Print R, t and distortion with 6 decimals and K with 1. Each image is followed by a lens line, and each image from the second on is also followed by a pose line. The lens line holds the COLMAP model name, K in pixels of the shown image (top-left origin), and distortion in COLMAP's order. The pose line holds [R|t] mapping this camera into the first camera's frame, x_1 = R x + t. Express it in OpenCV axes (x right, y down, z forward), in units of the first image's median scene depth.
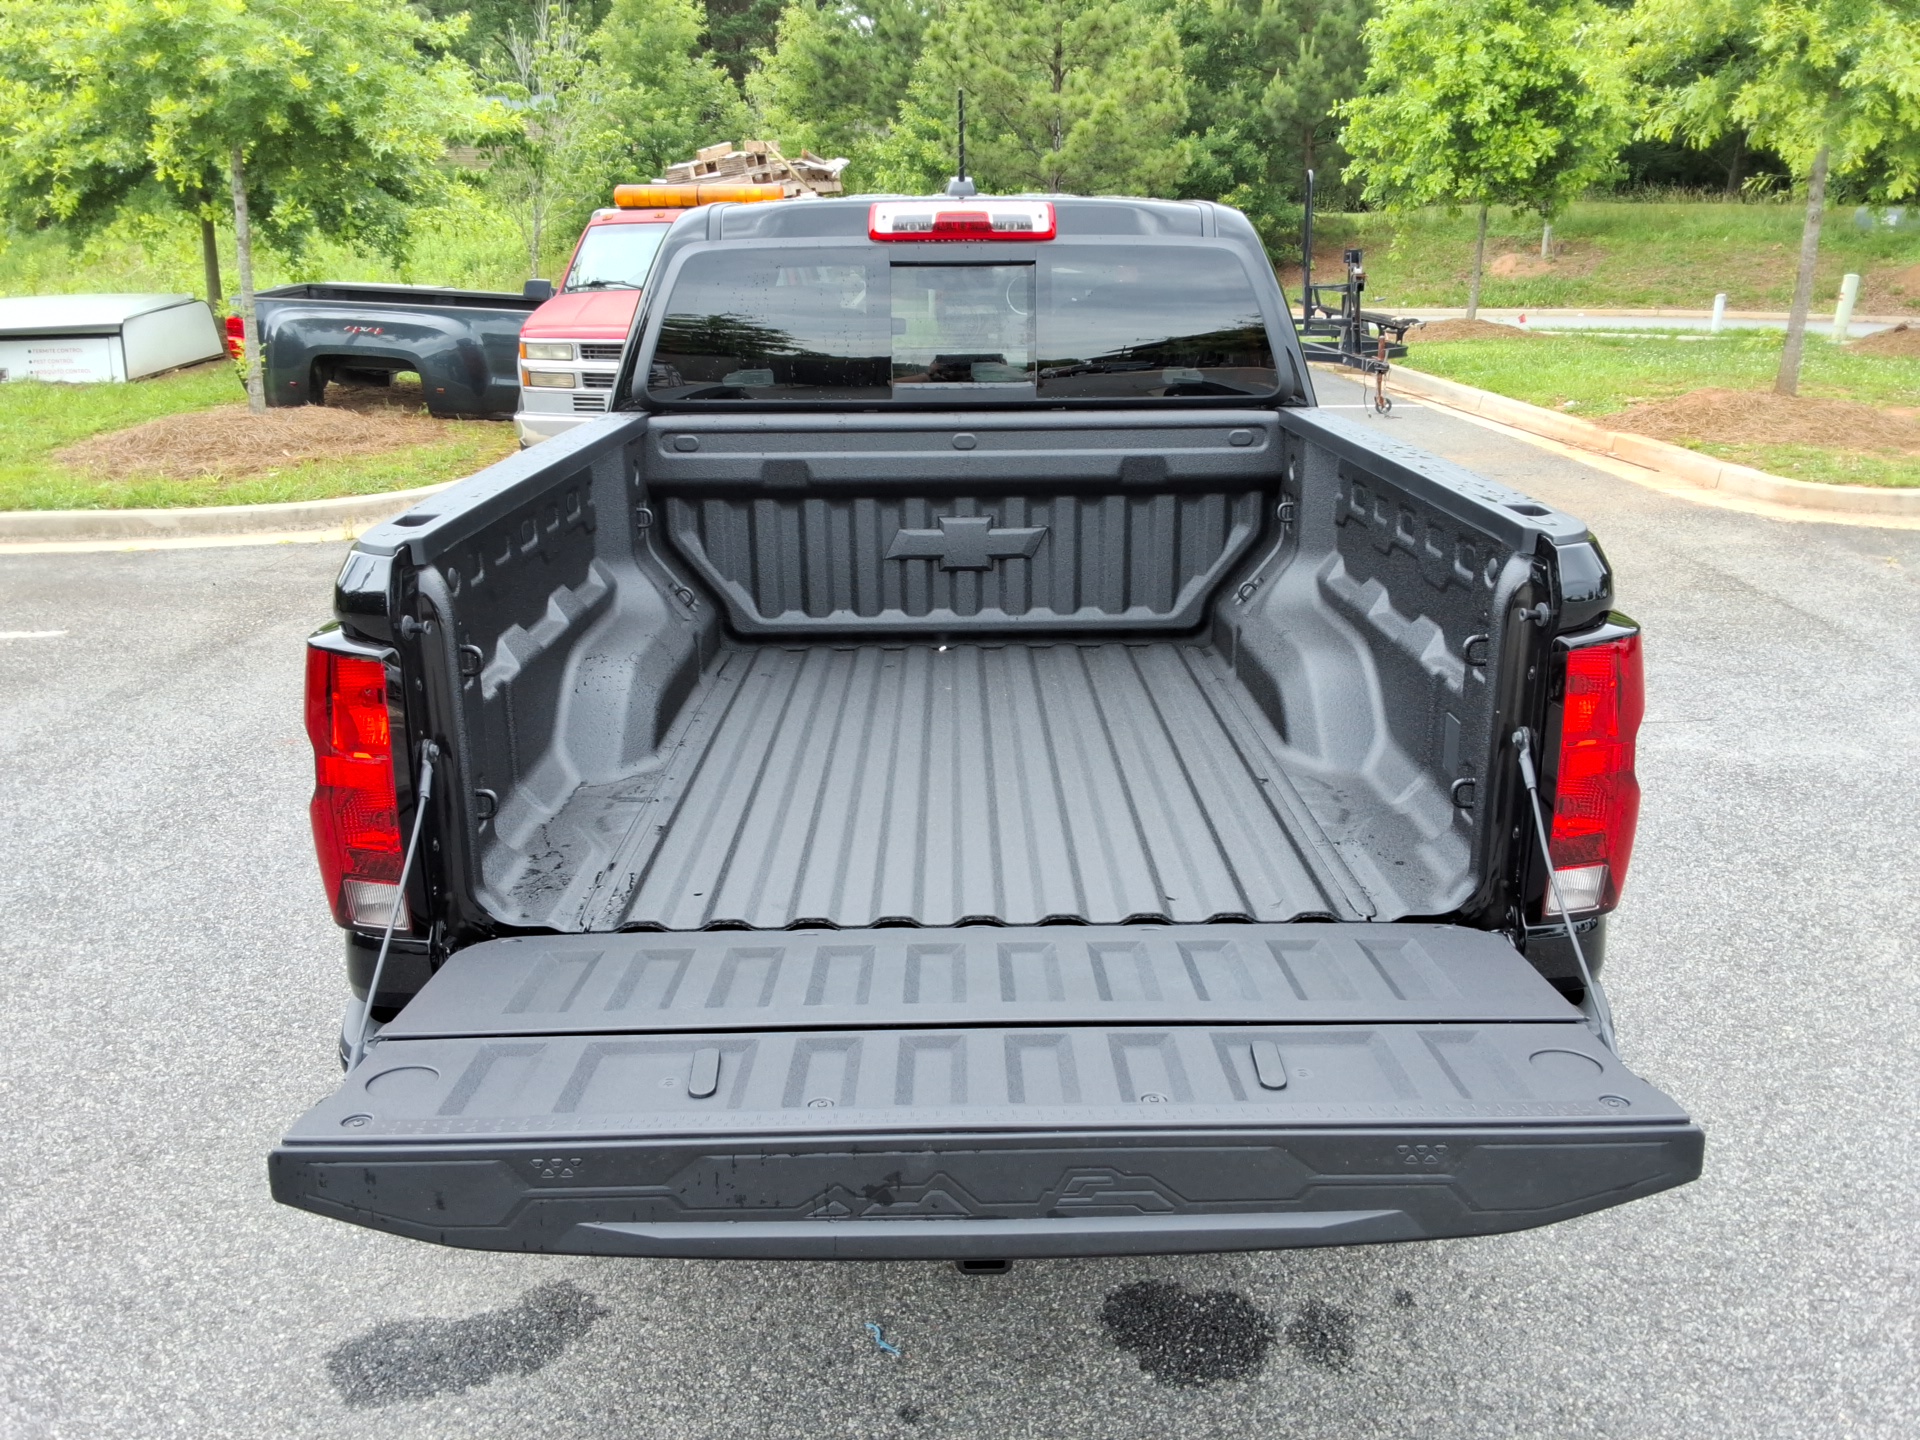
lens RADIAL K [[1540.9, 0, 968.0], [0, 1540.9, 720.7], [0, 0, 1]] dist [0.084691, -0.126126]
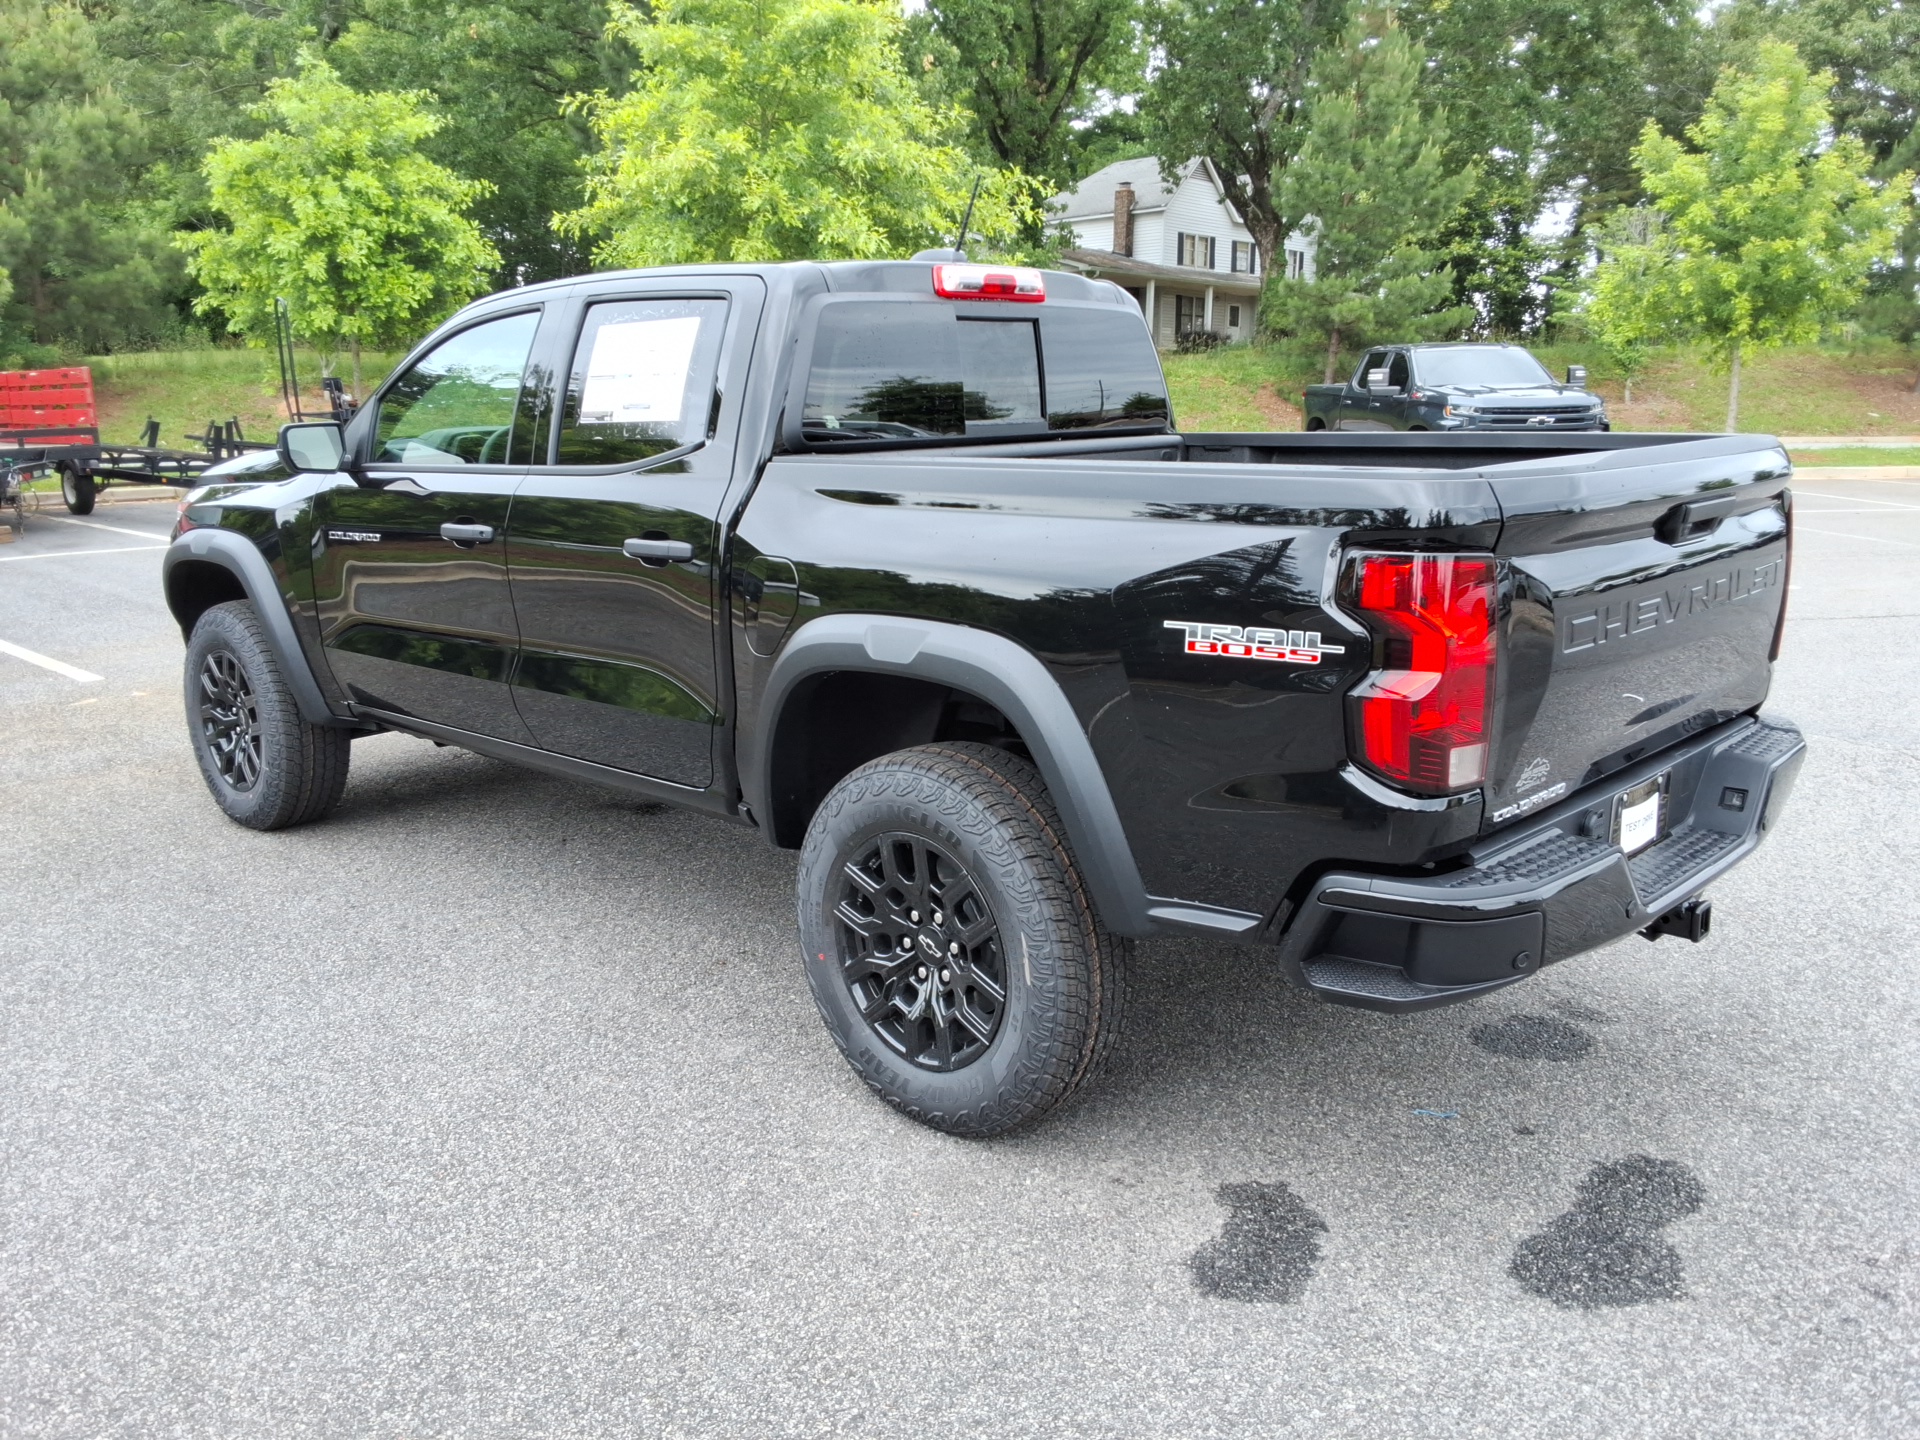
lens RADIAL K [[1537.5, 0, 970.3], [0, 1537.5, 713.8], [0, 0, 1]] dist [0.113014, -0.169780]
pose [[0.690782, -0.154901, 0.706276, -0.242731], [0.222729, 0.974872, -0.004034, -0.000633], [-0.687904, 0.160095, 0.707925, 0.062447]]
